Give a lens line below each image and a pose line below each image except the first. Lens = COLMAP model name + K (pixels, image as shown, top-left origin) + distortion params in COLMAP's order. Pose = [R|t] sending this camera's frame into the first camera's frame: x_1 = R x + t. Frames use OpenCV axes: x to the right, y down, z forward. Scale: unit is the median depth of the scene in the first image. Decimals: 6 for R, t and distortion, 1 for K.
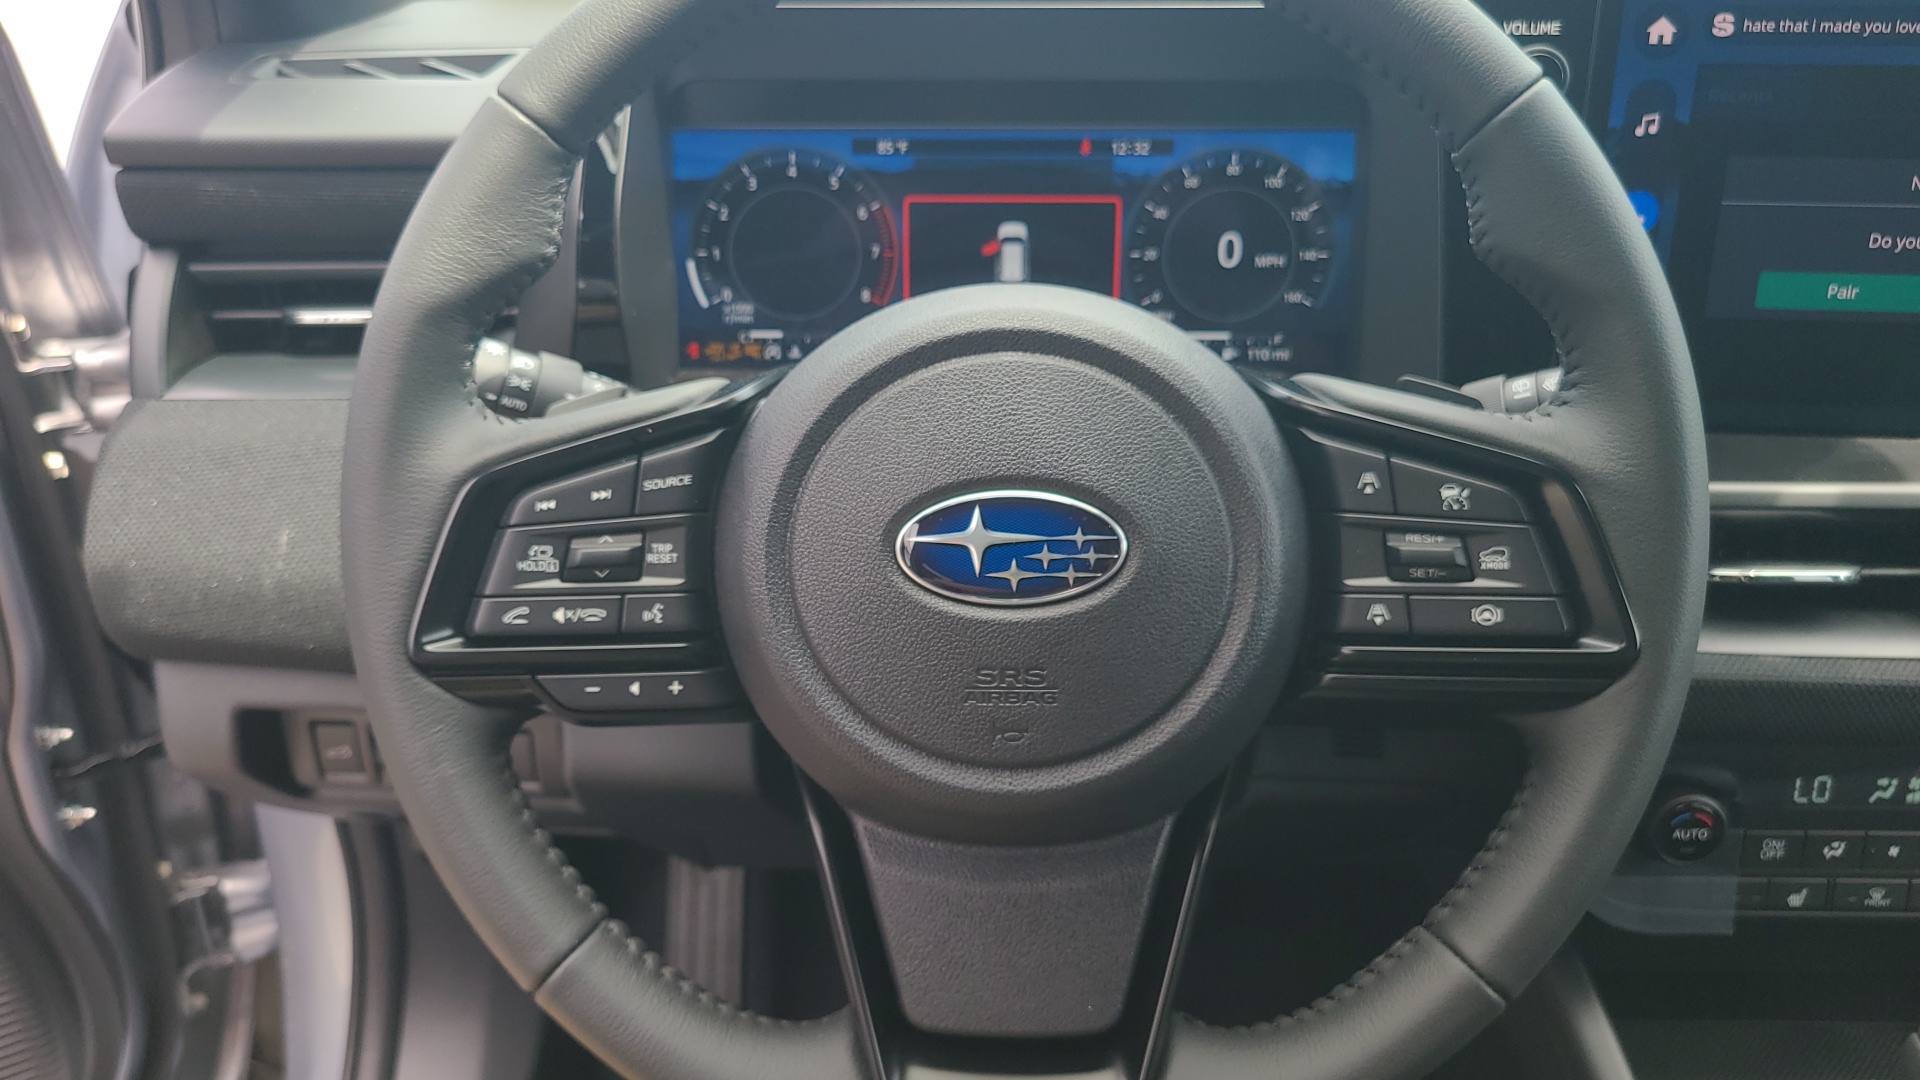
lens RADIAL K [[1502.6, 0, 928.0], [0, 1502.6, 515.7], [0, 0, 1]] dist [0.045250, -0.023442]
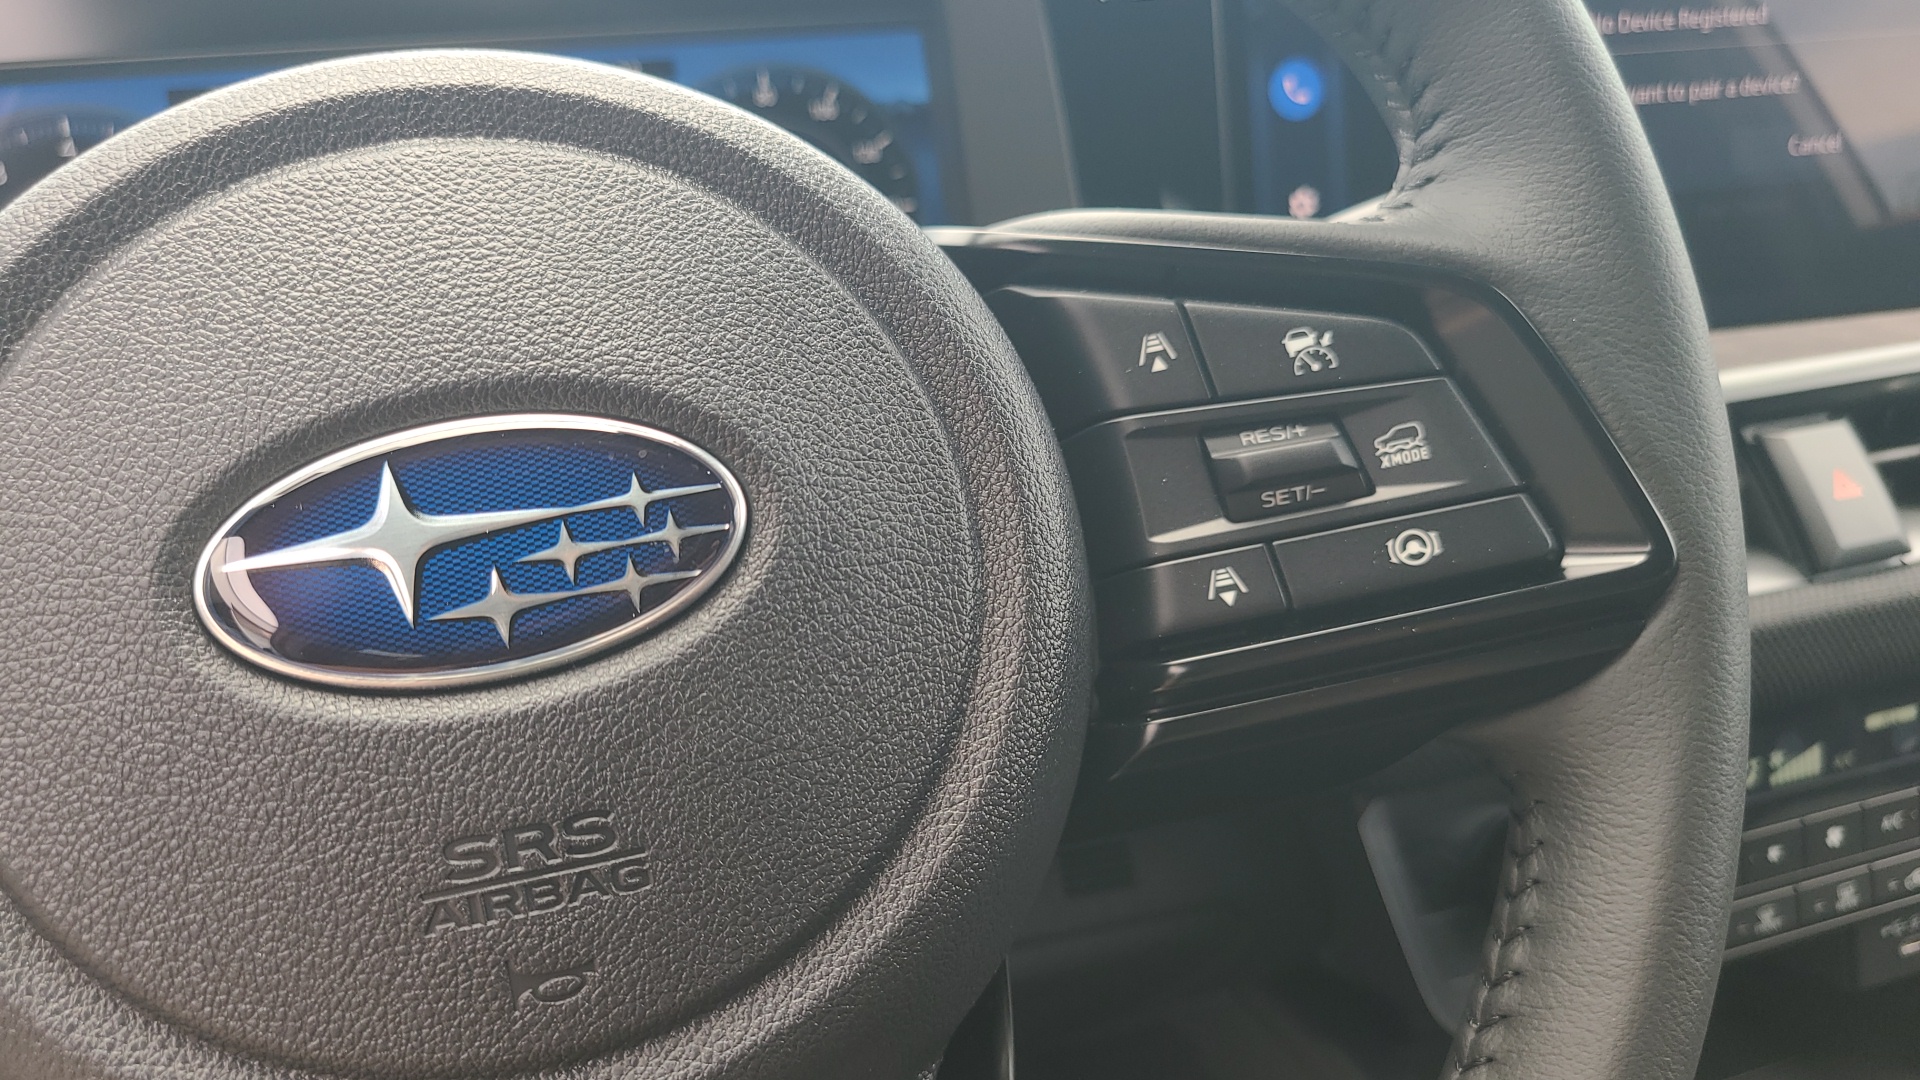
lens RADIAL K [[1433.9, 0, 909.1], [0, 1433.9, 567.2], [0, 0, 1]] dist [0.044076, -0.020567]
pose [[0.941229, -0.152574, 0.301346, 0.042928], [0.184989, 0.979317, -0.081961, 0.079043], [-0.282608, 0.132890, 0.949986, 0.547062]]
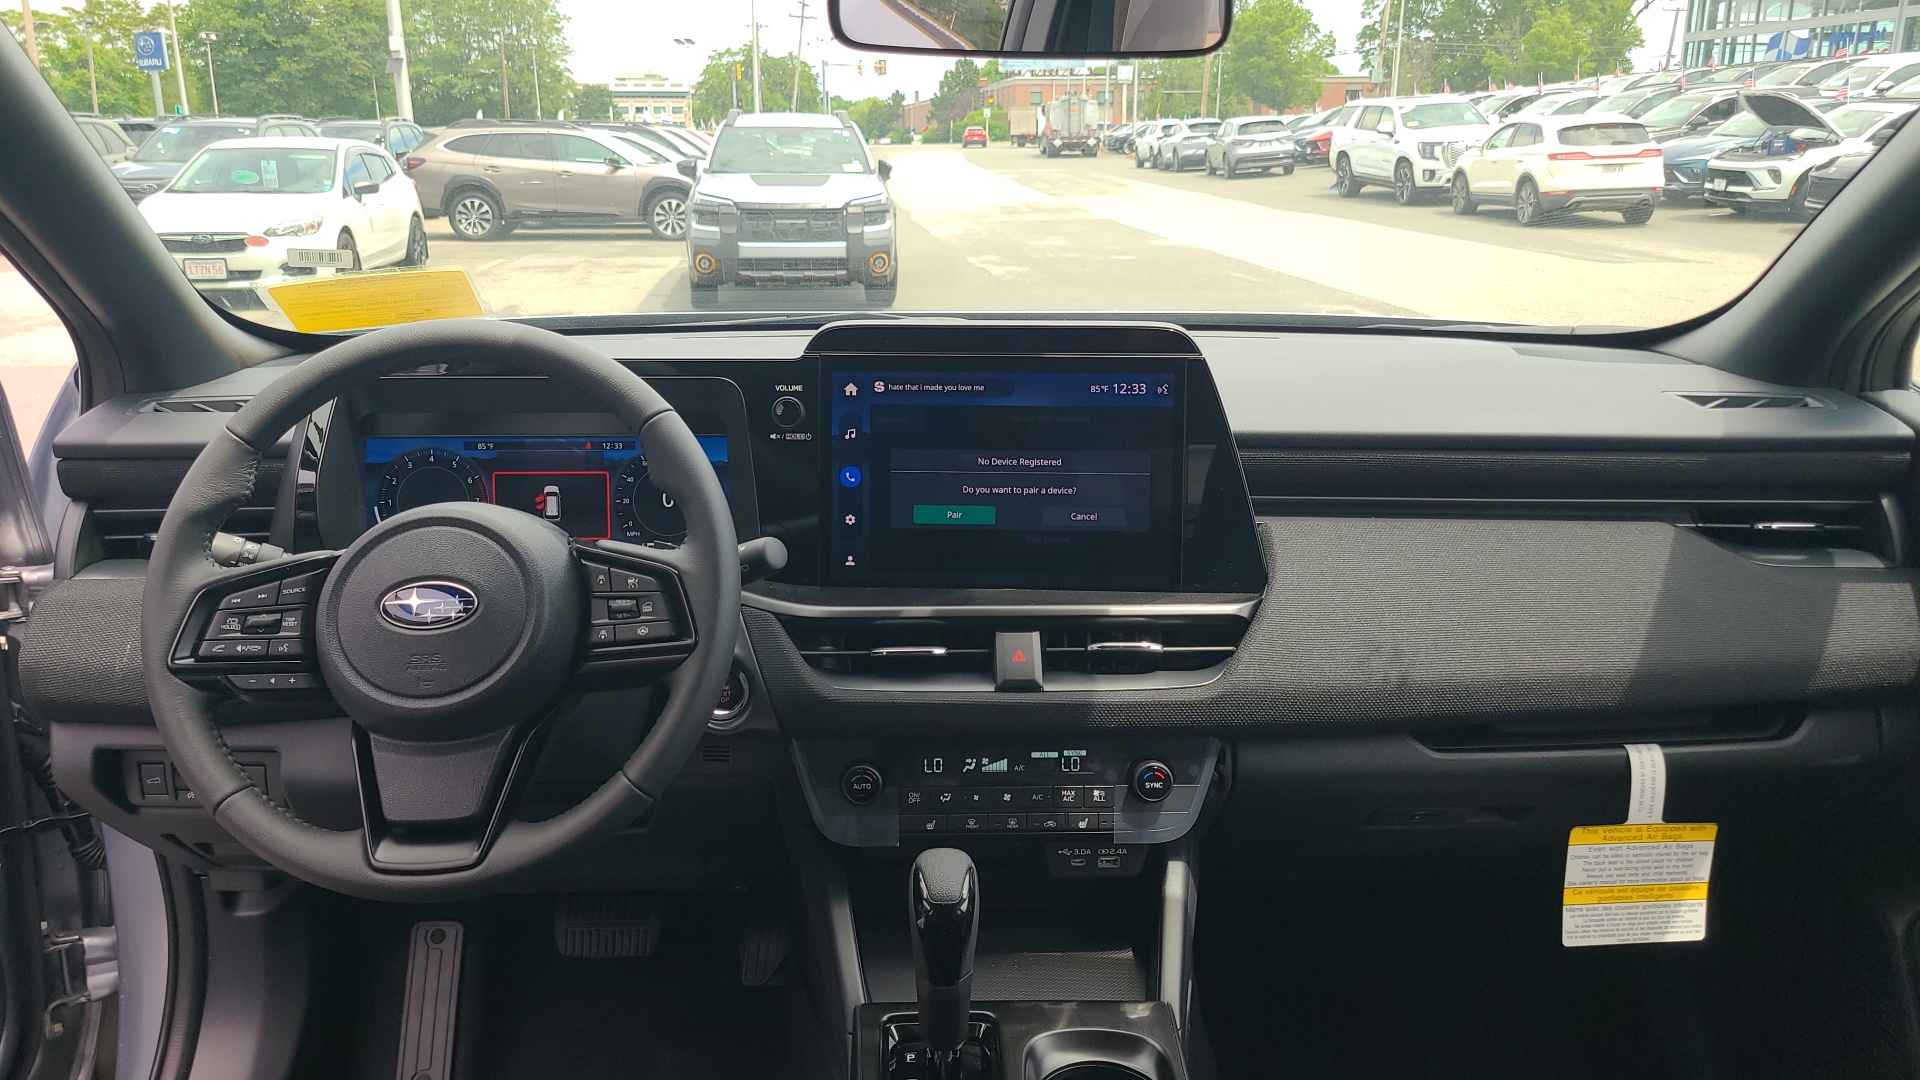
lens RADIAL K [[1433.9, 0, 961.2], [0, 1433.9, 534.7], [0, 0, 1]] dist [0.044076, -0.020567]
pose [[0.997646, -0.010949, 0.067692, 0.694862], [0.023850, 0.980942, -0.192833, 0.351085], [-0.064290, 0.193993, 0.978894, -1.215524]]
